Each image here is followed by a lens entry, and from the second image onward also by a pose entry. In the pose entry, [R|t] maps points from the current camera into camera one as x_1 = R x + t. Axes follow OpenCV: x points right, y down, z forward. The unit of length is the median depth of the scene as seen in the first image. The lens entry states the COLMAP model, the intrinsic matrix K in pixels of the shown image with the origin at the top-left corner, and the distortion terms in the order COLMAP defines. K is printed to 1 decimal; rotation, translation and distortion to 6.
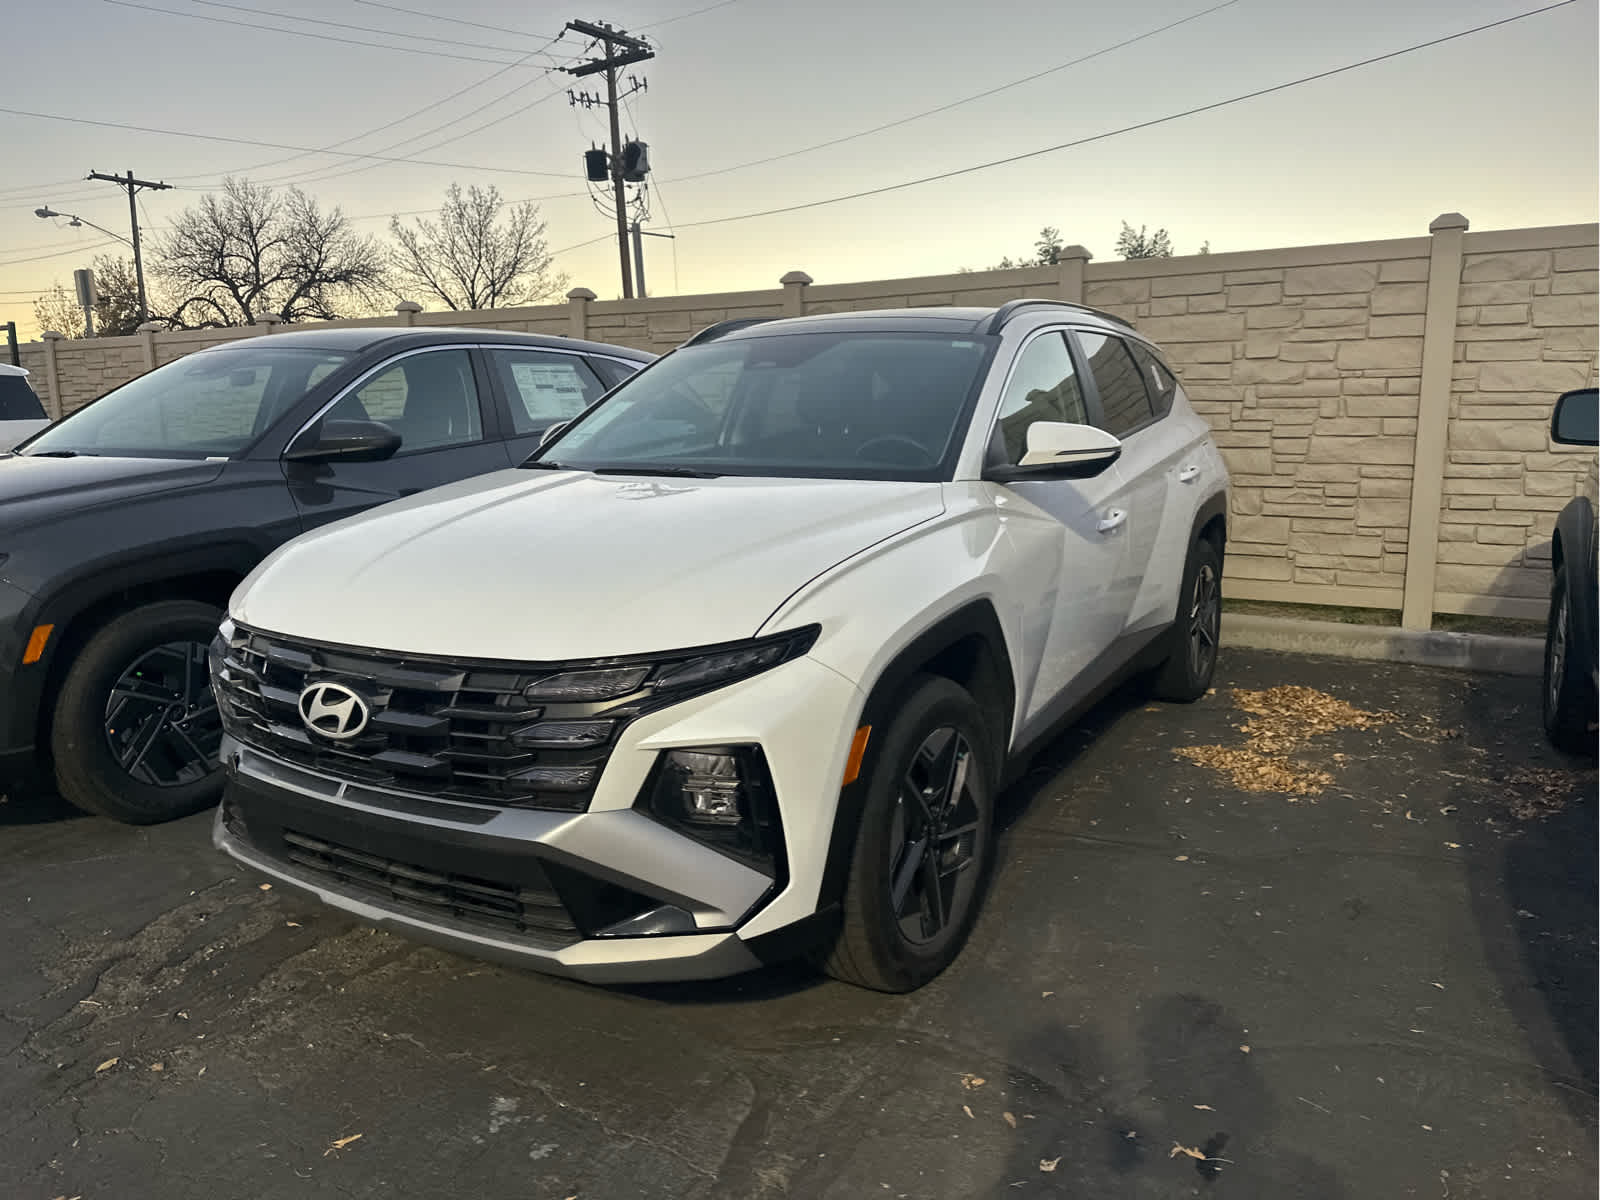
lens RADIAL K [[1111.4, 0, 809.5], [0, 1111.4, 610.5], [0, 0, 1]] dist [0.029121, -0.034075]
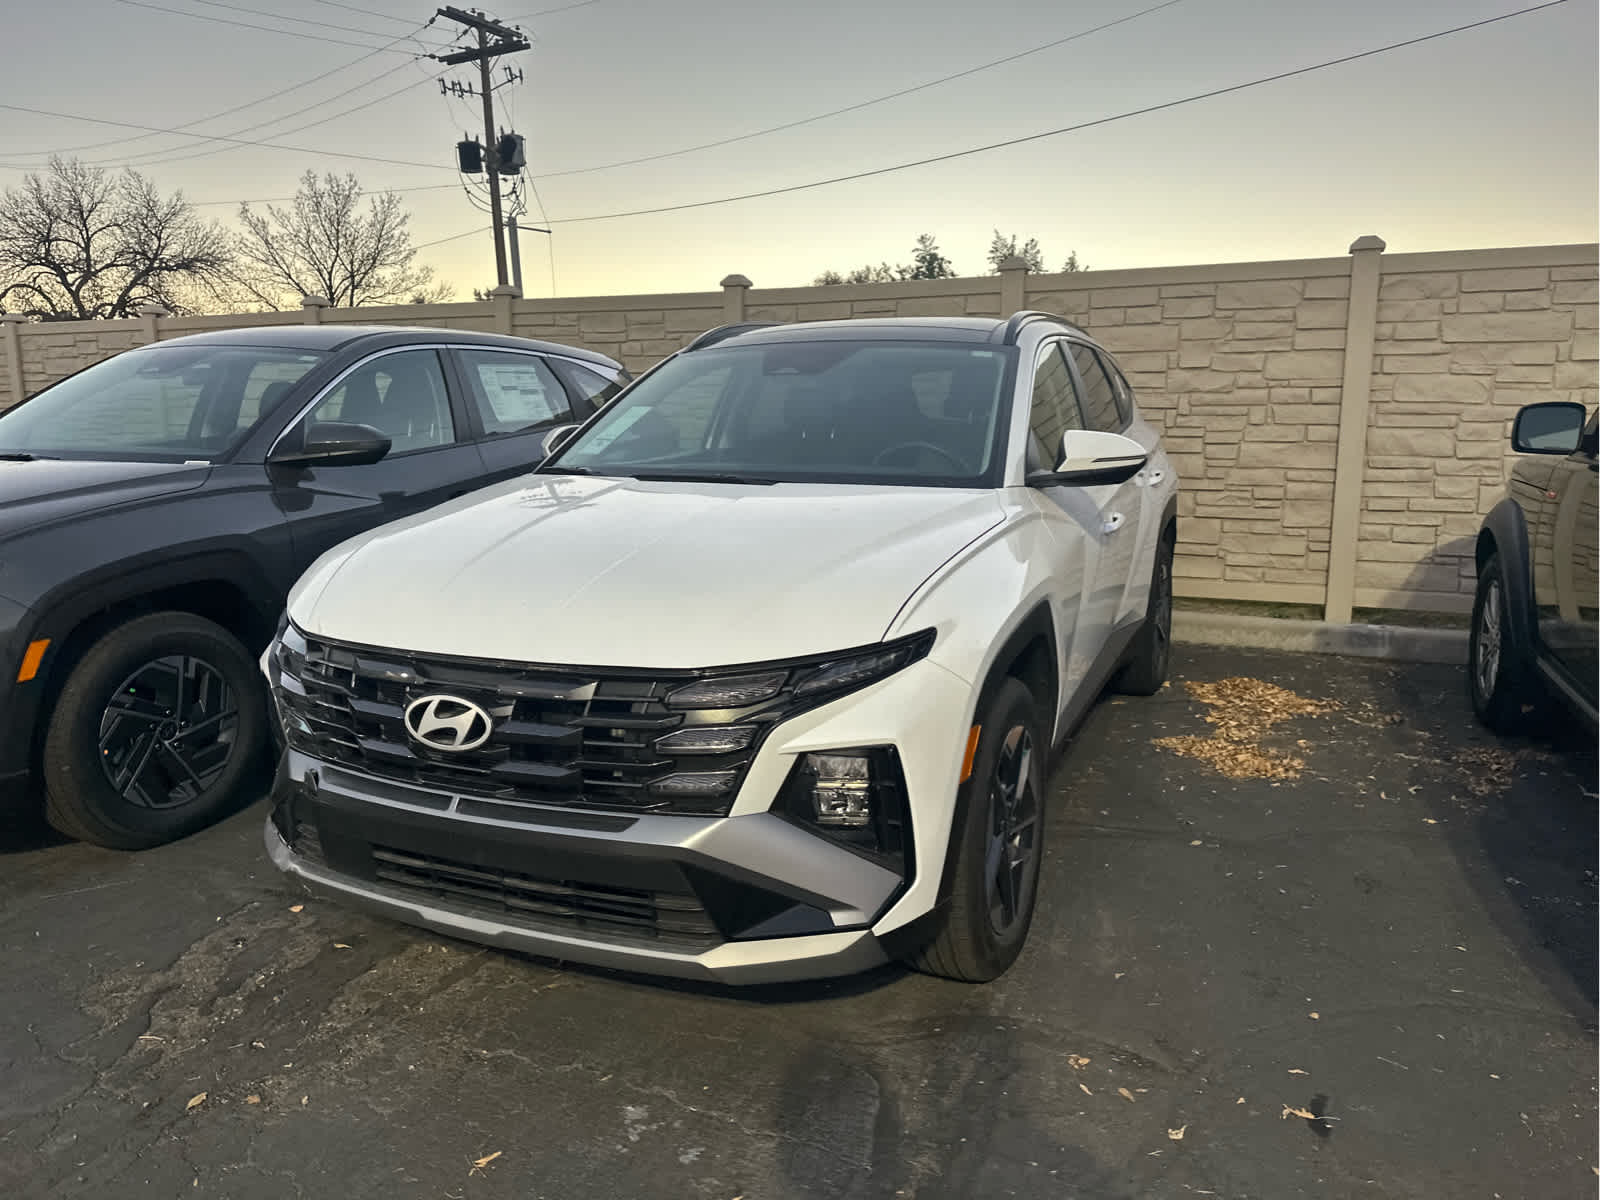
lens RADIAL K [[1111.4, 0, 809.5], [0, 1111.4, 610.5], [0, 0, 1]] dist [0.029121, -0.034075]
pose [[0.992811, -0.013629, 0.118911, -0.093327], [0.013637, 0.999907, 0.000741, -0.002500], [-0.118910, 0.000886, 0.992905, -0.004969]]
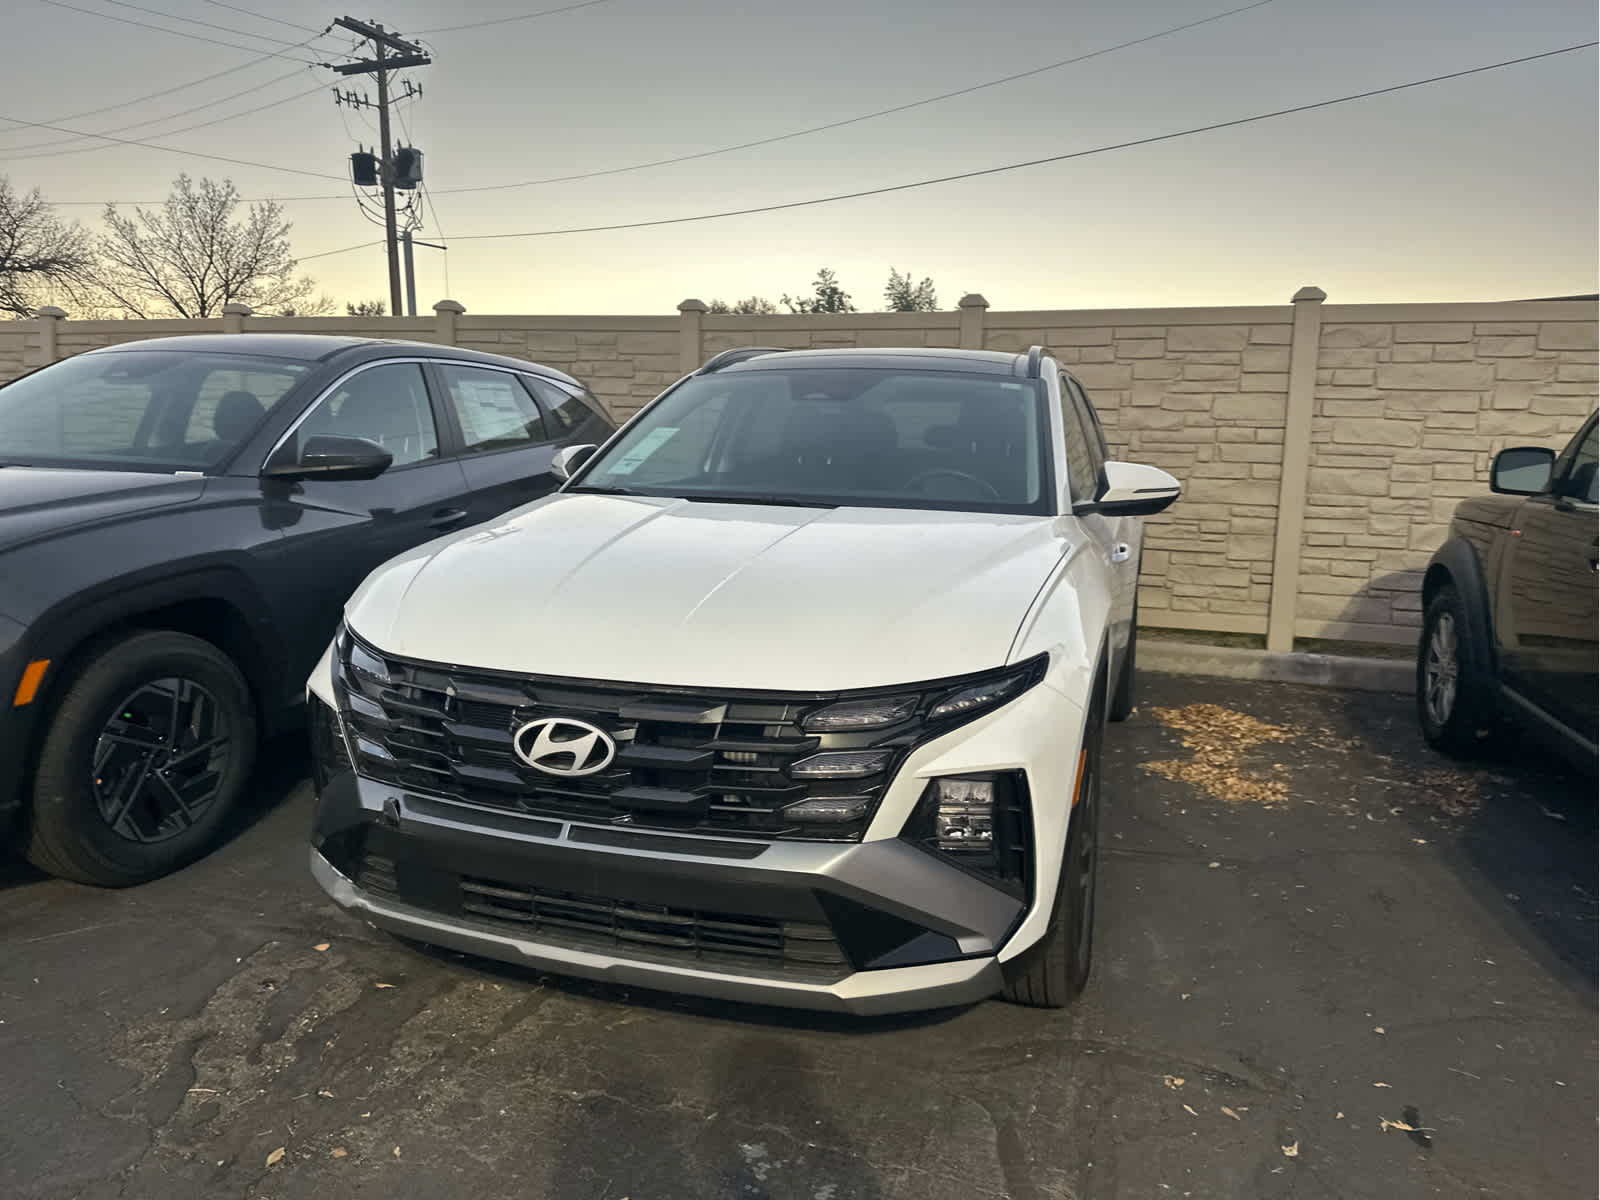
lens RADIAL K [[1111.5, 0, 808.2], [0, 1111.5, 599.0], [0, 0, 1]] dist [0.035453, -0.040841]
pose [[0.974679, 0.002021, 0.223601, -0.179781], [0.005506, 0.999439, -0.033038, -0.001680], [-0.223542, 0.033433, 0.974121, 0.011045]]
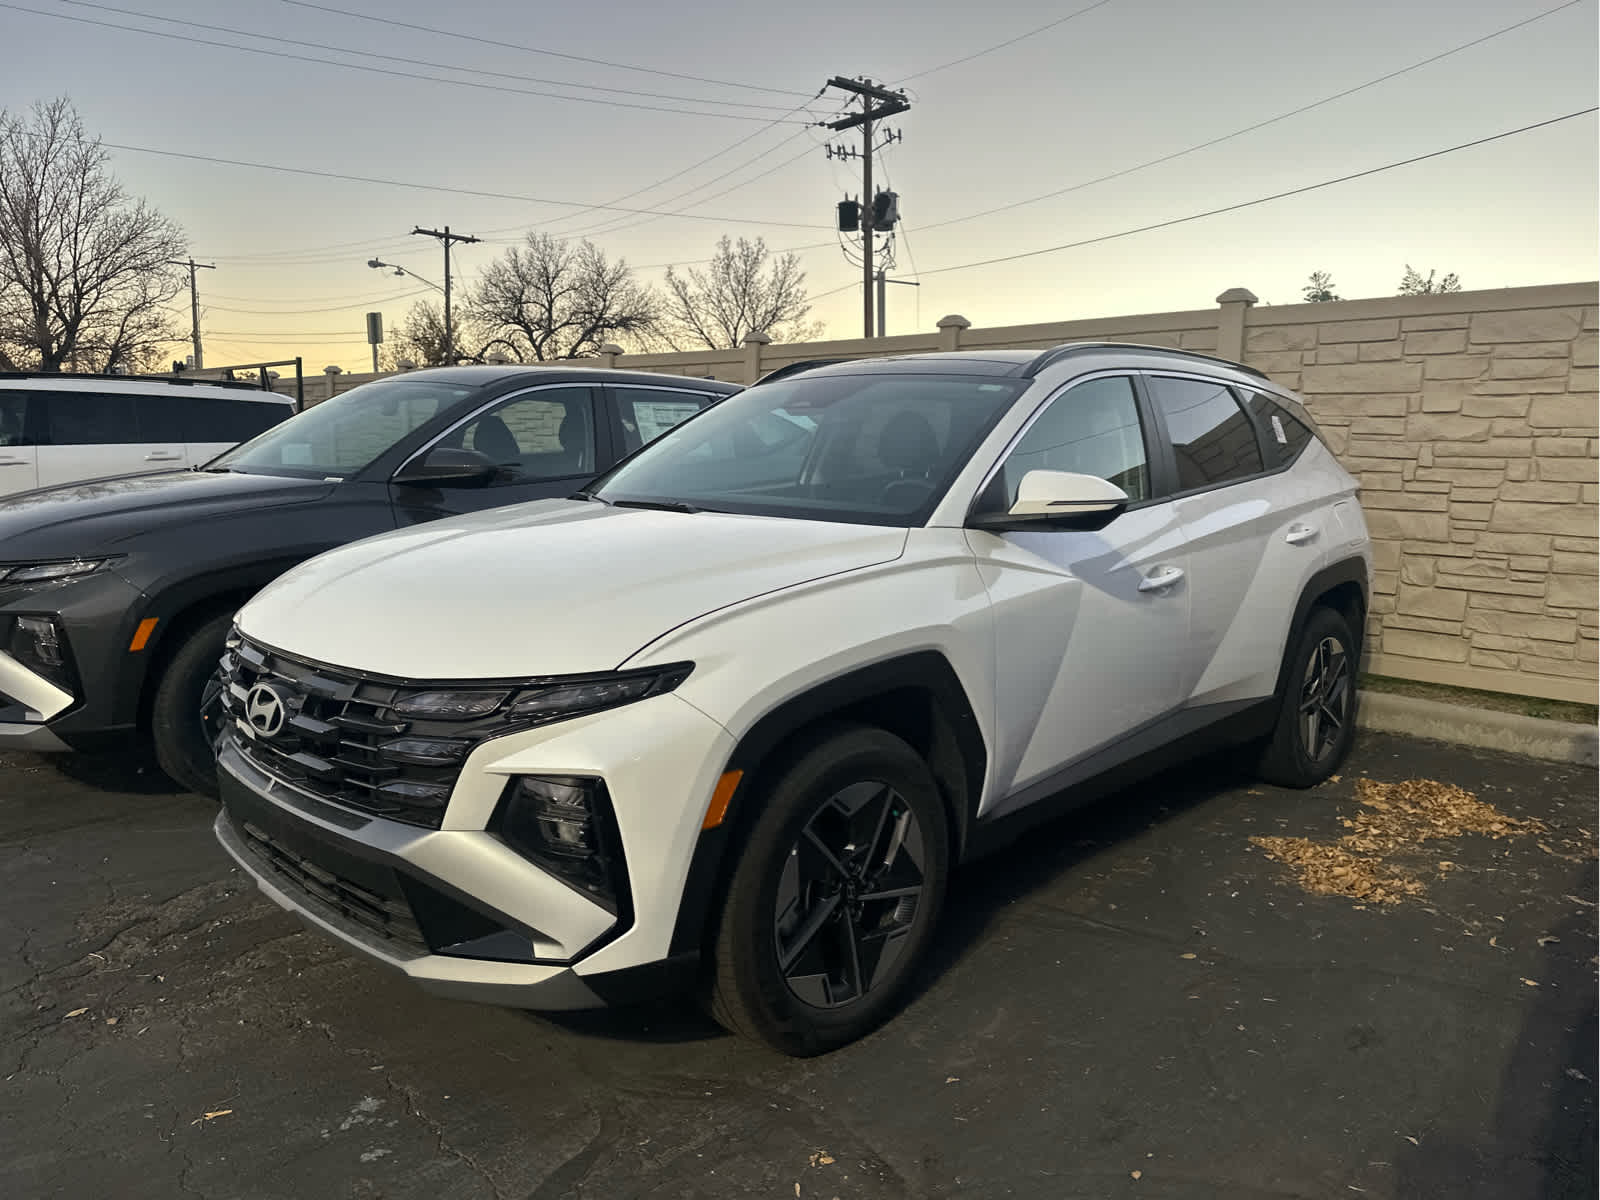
lens RADIAL K [[1103.7, 0, 811.1], [0, 1103.7, 618.6], [0, 0, 1]] dist [0.054522, -0.065682]
pose [[0.973472, 0.063969, -0.219683, 0.131375], [-0.070779, 0.997221, -0.023262, -0.004762], [0.217584, 0.038194, 0.975294, 0.025916]]
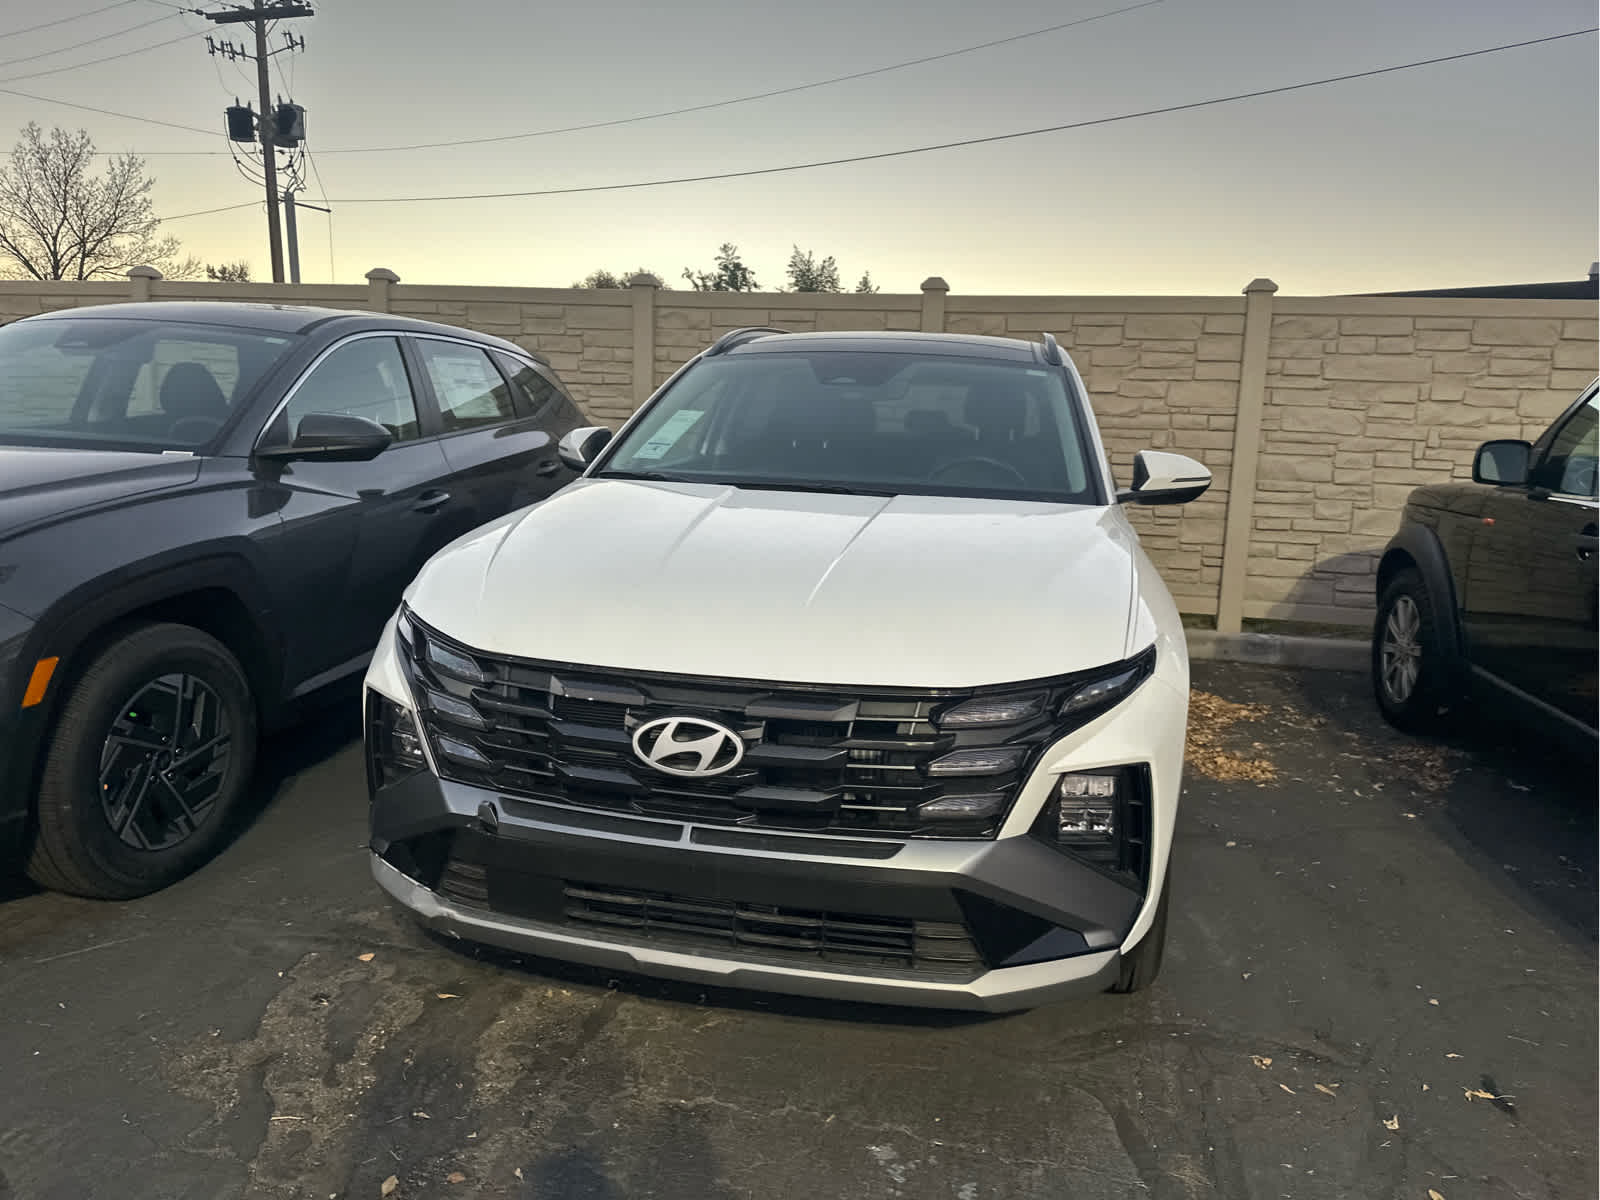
lens RADIAL K [[1111.8, 0, 805.9], [0, 1111.8, 595.2], [0, 0, 1]] dist [0.035777, -0.037677]
pose [[0.947533, -0.004825, 0.319622, -0.258796], [0.010306, 0.999827, -0.015459, -0.008489], [-0.319492, 0.017942, 0.947419, 0.041948]]
